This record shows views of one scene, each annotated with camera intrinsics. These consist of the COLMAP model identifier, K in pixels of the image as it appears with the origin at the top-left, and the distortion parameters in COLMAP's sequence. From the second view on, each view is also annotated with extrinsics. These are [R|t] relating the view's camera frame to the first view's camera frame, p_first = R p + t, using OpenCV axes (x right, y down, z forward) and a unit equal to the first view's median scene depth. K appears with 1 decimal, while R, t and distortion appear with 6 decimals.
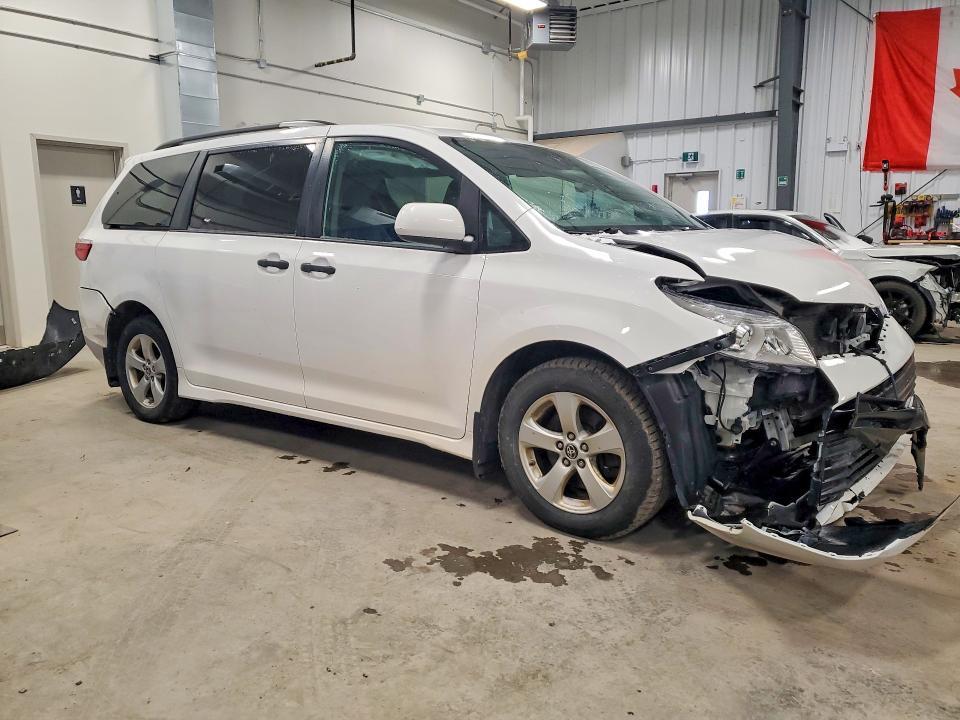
lens RADIAL K [[761.7, 0, 480.0], [0, 761.7, 360.0], [0, 0, 1]] dist [0.027994, -0.003018]
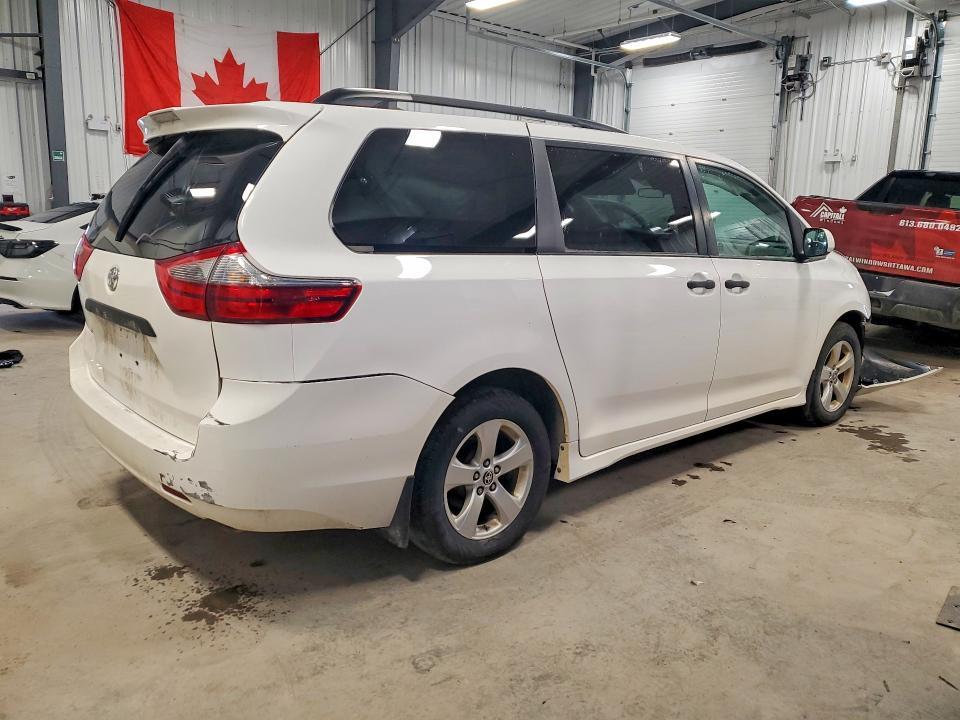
lens RADIAL K [[744.2, 0, 480.0], [0, 744.2, 360.0], [0, 0, 1]] dist [0.012370, 0.001106]
pose [[0.189634, -0.186165, 0.964044, -1.275602], [0.137224, 0.977249, 0.161722, -0.228416], [-0.972218, 0.101622, 0.210866, 1.110914]]
